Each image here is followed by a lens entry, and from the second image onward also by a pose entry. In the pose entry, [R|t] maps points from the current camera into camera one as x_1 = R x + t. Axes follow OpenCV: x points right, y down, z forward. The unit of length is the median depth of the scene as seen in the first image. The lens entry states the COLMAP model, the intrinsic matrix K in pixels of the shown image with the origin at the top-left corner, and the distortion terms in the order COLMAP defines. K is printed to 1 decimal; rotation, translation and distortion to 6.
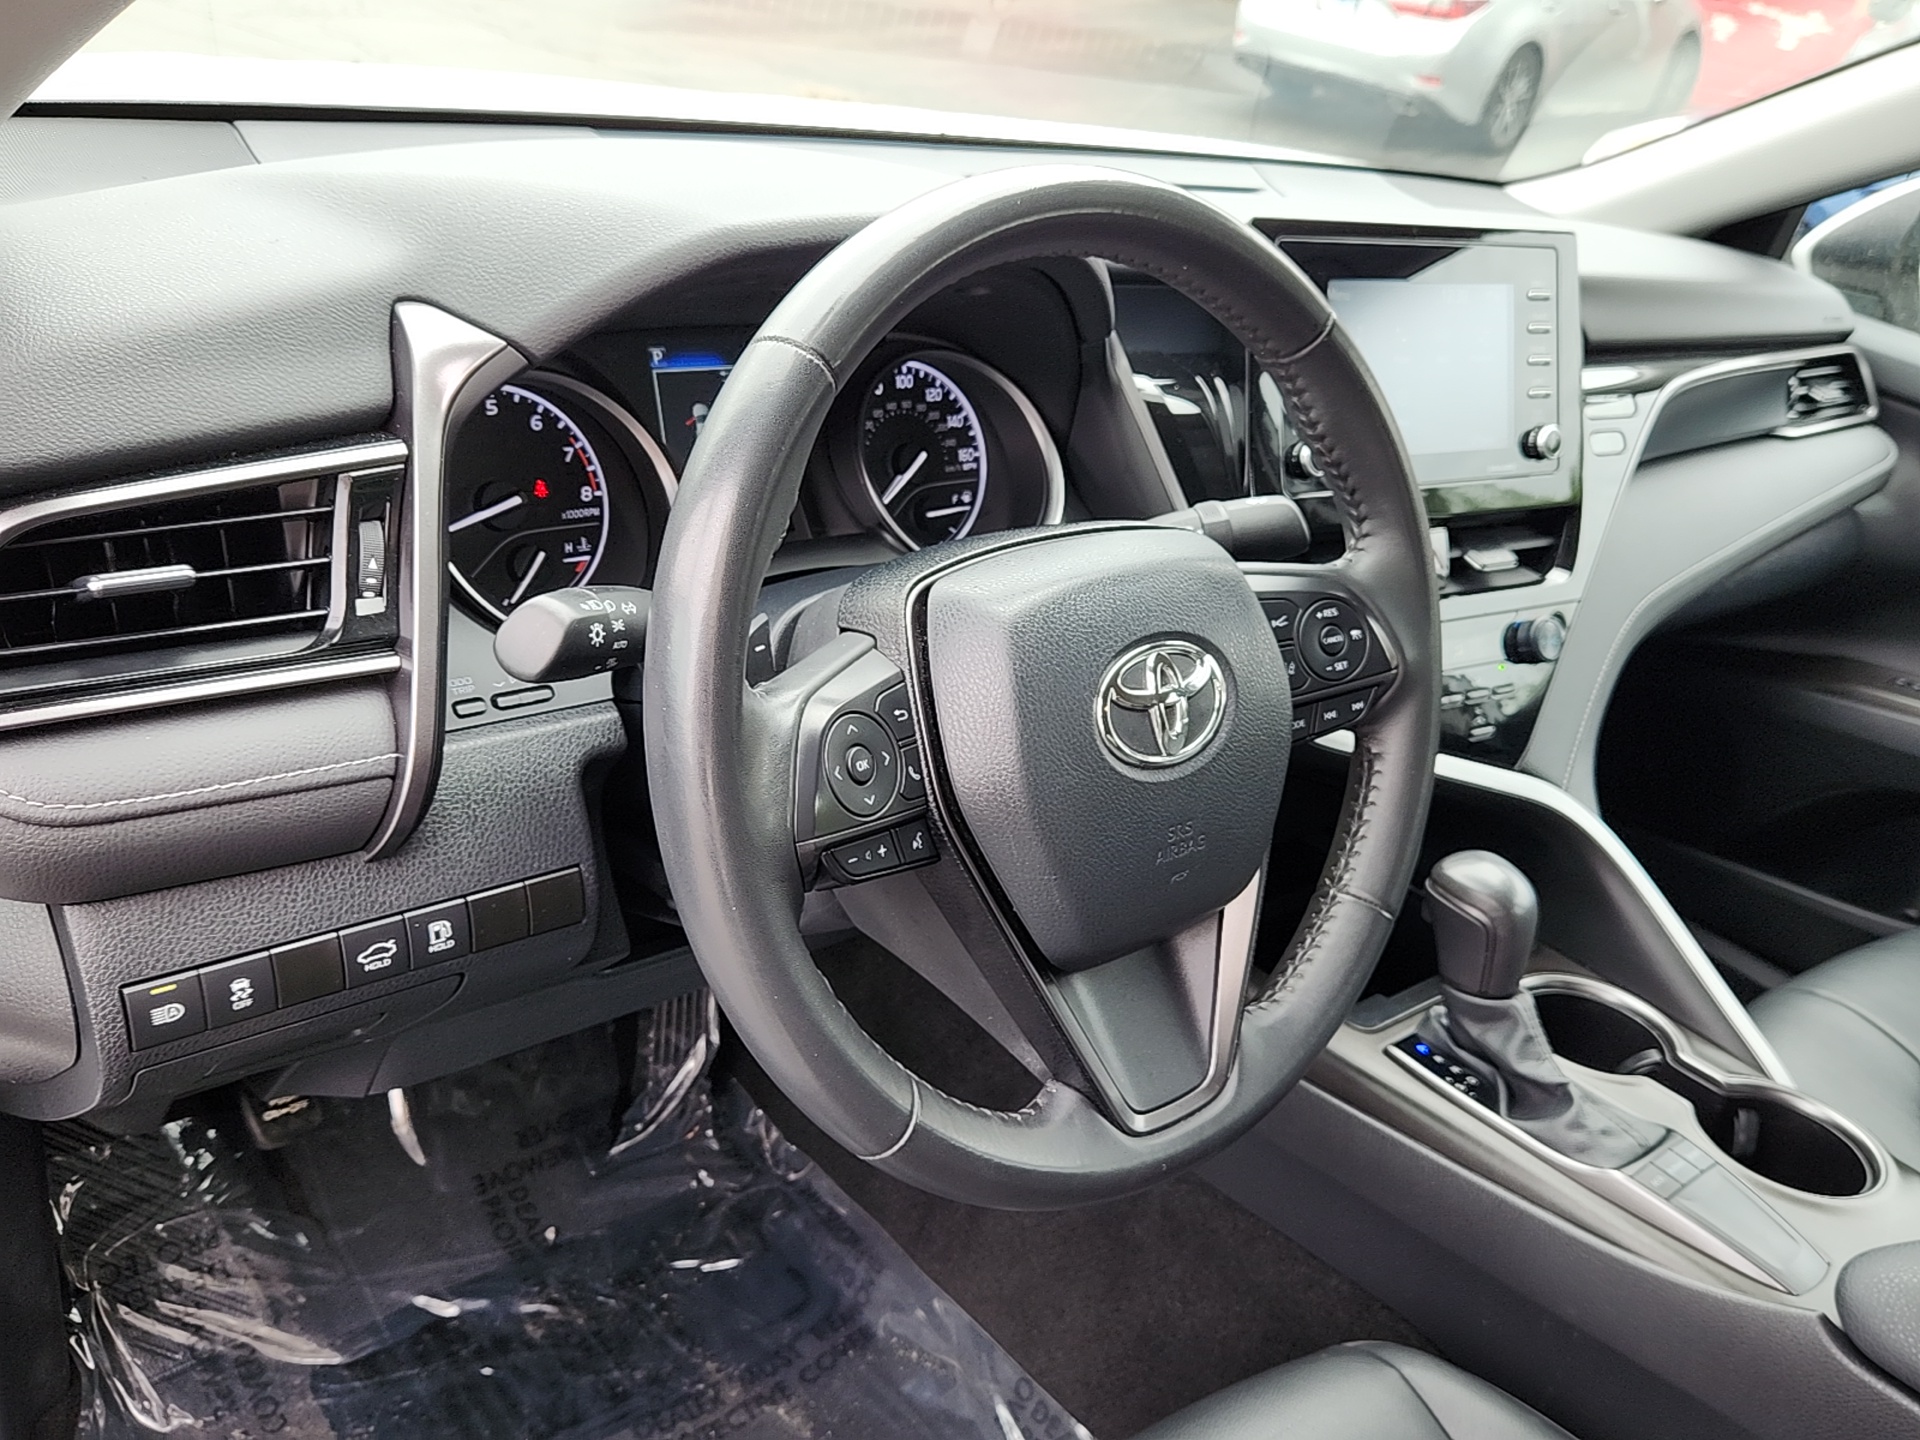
lens RADIAL K [[1567.6, 0, 965.7], [0, 1567.6, 750.4], [0, 0, 1]] dist [0.100718, -0.197939]
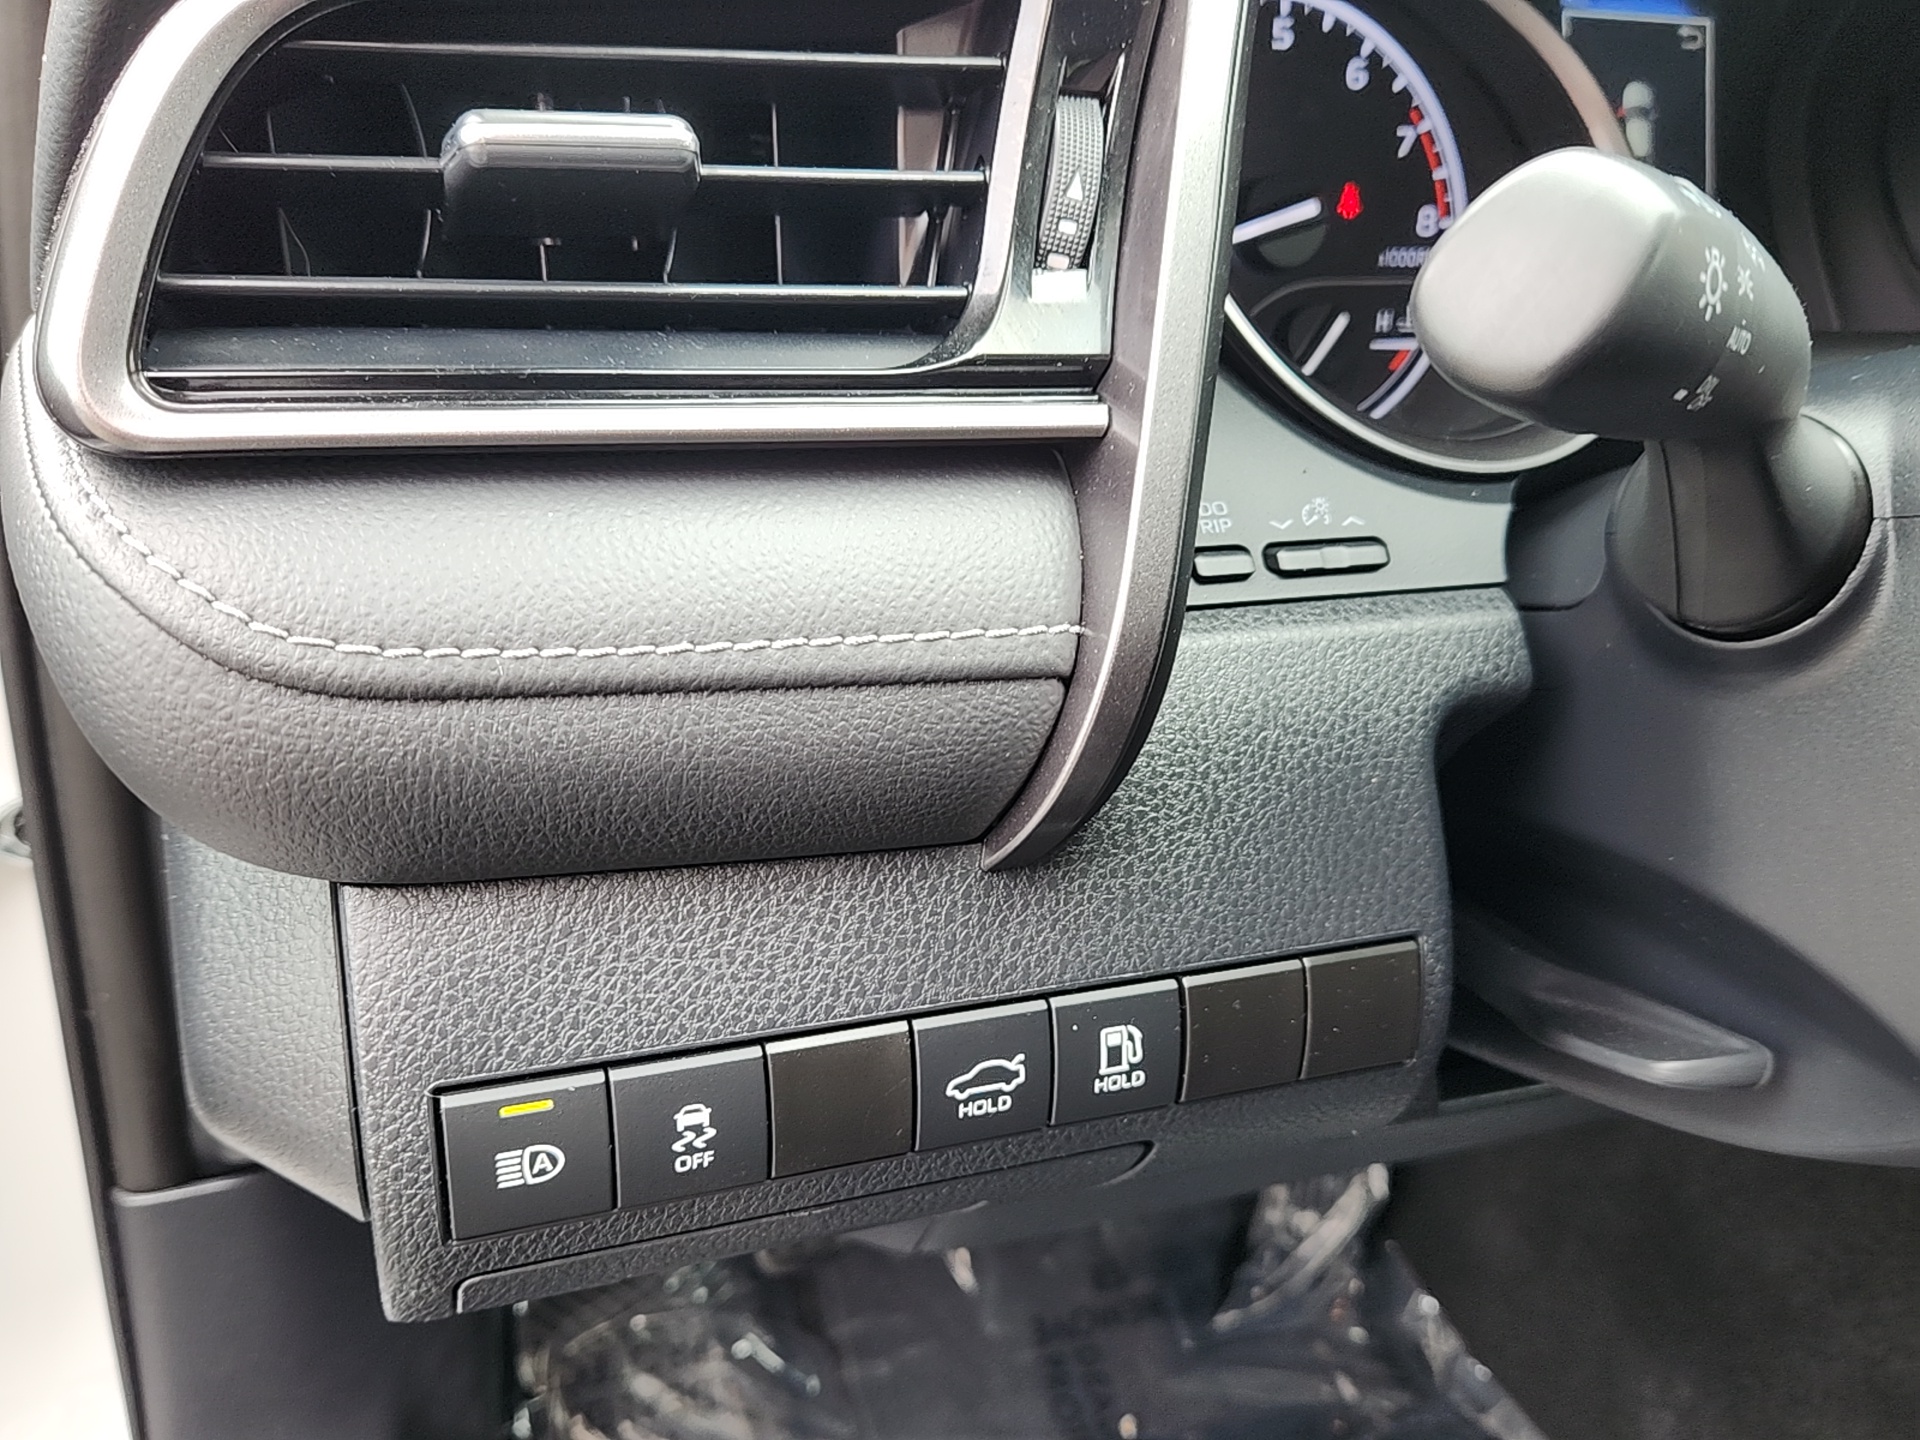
lens RADIAL K [[1628.3, 0, 960.0], [0, 1628.3, 720.0], [0, 0, 1]] dist [0.036379, -0.061262]
pose [[0.935195, 0.090097, -0.342481, -0.230071], [-0.106392, 0.993900, -0.029051, 0.042013], [0.337775, 0.063606, 0.939075, 0.560418]]
